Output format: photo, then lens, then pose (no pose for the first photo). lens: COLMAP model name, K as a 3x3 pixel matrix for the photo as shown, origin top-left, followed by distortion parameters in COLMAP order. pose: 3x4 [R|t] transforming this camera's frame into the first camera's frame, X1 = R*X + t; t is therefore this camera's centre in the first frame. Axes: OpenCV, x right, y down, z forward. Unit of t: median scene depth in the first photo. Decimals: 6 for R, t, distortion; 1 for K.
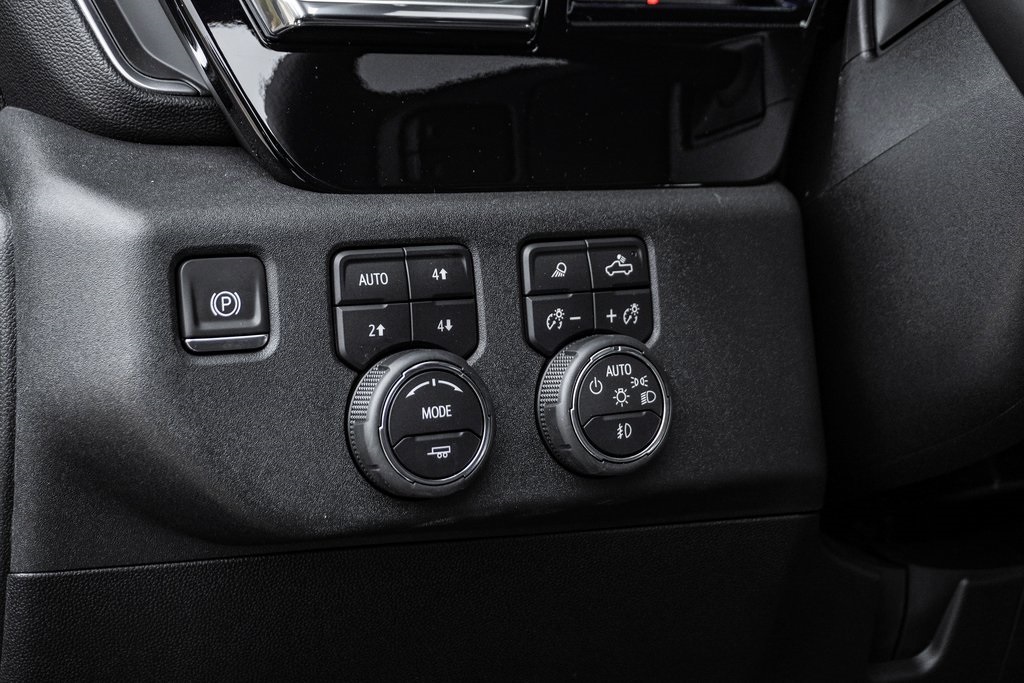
lens RADIAL K [[1924.2, 0, 512.0], [0, 1924.2, 341.5], [0, 0, 1]] dist [-0.047035, -0.102745]
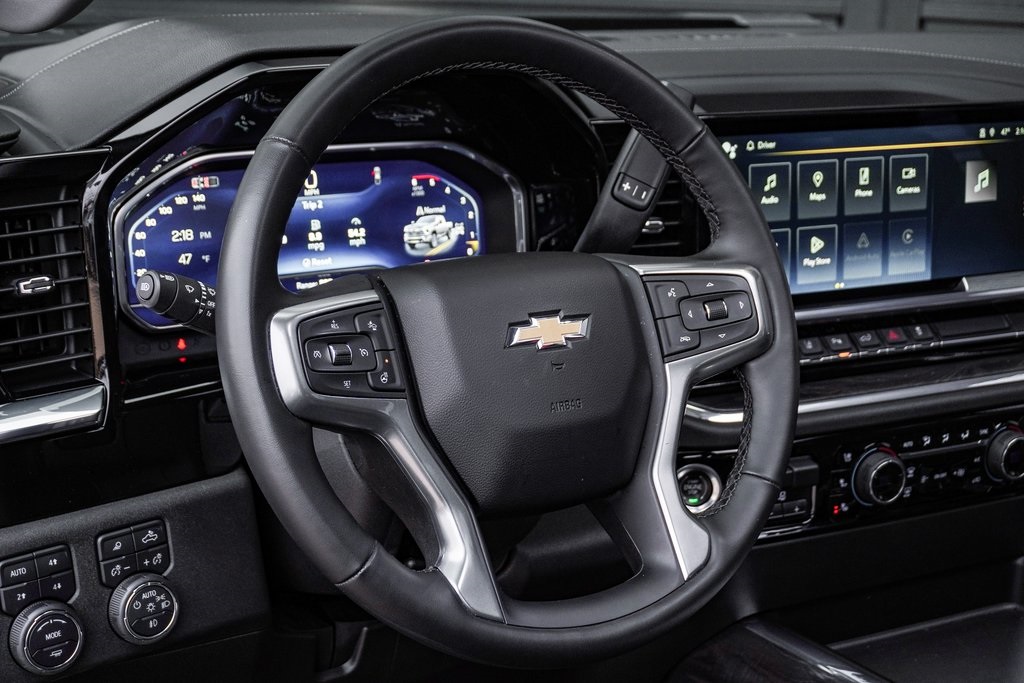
lens RADIAL K [[1500.6, 0, 512.0], [0, 1500.6, 341.5], [0, 0, 1]] dist [0.001647, -0.371619]
pose [[0.985167, -0.033351, 0.168329, 0.175956], [0.009145, 0.989742, 0.142573, -0.470207], [-0.171357, -0.138918, 0.975366, -0.562056]]
